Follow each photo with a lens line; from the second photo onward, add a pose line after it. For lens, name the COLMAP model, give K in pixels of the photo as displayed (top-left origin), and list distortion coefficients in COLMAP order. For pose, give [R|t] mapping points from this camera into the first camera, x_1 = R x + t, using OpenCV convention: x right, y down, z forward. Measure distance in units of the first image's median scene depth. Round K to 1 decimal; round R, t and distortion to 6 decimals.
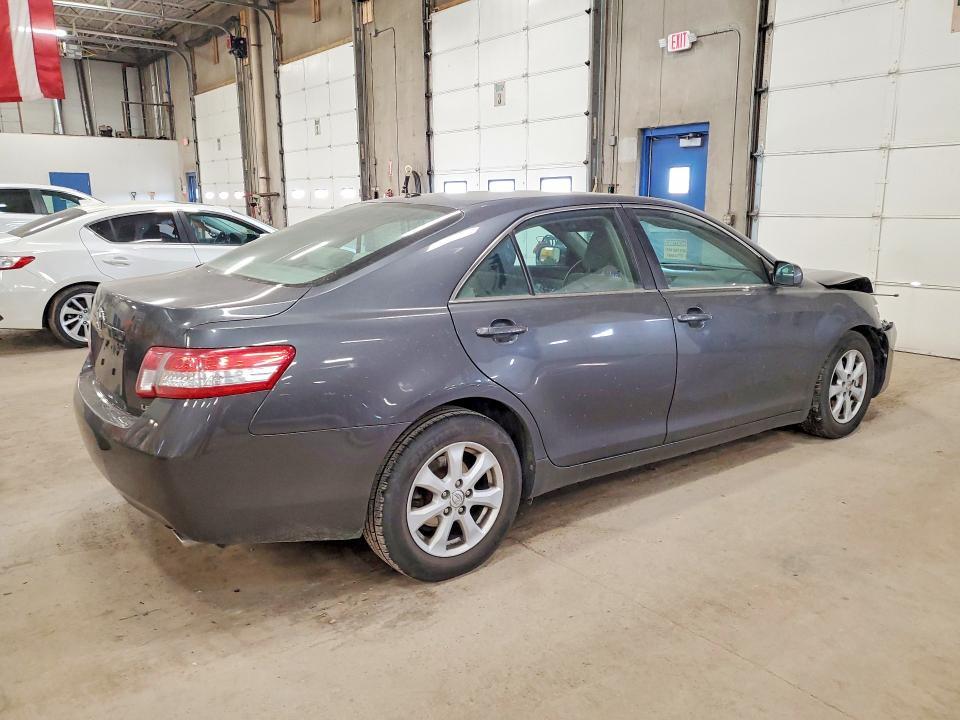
lens RADIAL K [[720.8, 0, 480.0], [0, 720.8, 360.0], [0, 0, 1]] dist [0.044900, 0.001179]
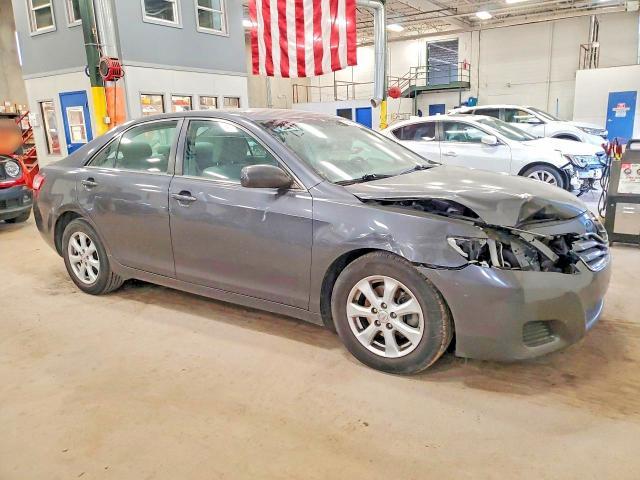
lens RADIAL K [[499.4, 0, 320.0], [0, 499.4, 240.0], [0, 0, 1]] dist [0.013062, 0.009264]
pose [[0.323969, 0.211560, -0.922110, 1.186284], [-0.137191, 0.974879, 0.175467, -0.169530], [0.936068, 0.069660, 0.344855, 0.851645]]
